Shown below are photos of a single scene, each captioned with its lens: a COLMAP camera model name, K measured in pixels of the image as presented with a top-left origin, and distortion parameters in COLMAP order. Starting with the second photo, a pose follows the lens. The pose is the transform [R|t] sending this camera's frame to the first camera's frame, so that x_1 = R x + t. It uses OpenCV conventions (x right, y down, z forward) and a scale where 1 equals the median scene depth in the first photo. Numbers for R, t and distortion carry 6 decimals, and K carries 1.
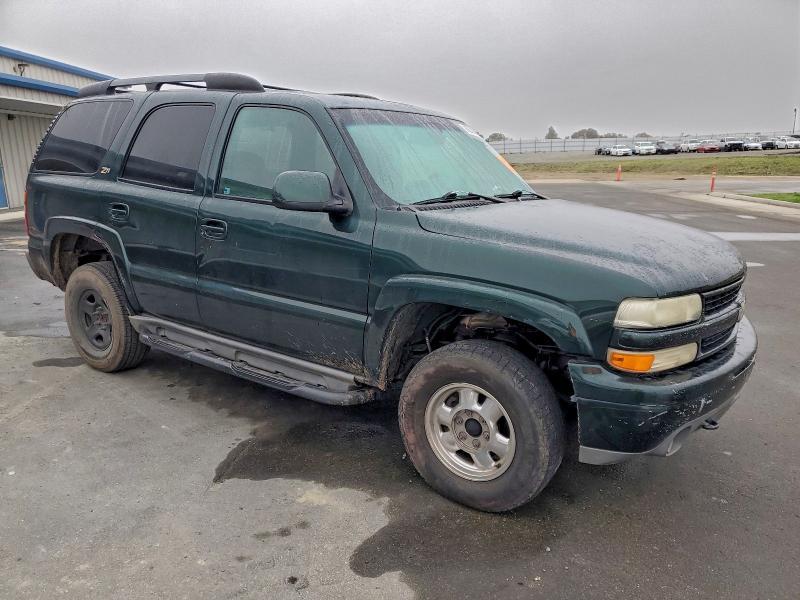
lens RADIAL K [[649.7, 0, 402.2], [0, 649.7, 303.9], [0, 0, 1]] dist [0.024340, -0.009833]
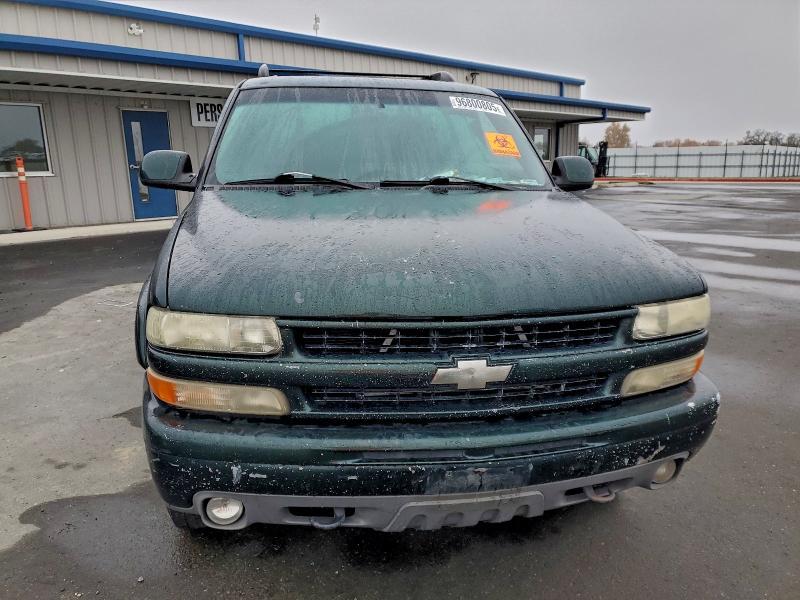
lens RADIAL K [[649.7, 0, 402.2], [0, 649.7, 303.9], [0, 0, 1]] dist [0.024340, -0.009833]
pose [[0.719453, 0.161254, -0.675562, 0.762446], [-0.162402, 0.984768, 0.062107, -0.072178], [0.675287, 0.065029, 0.734682, 0.433830]]
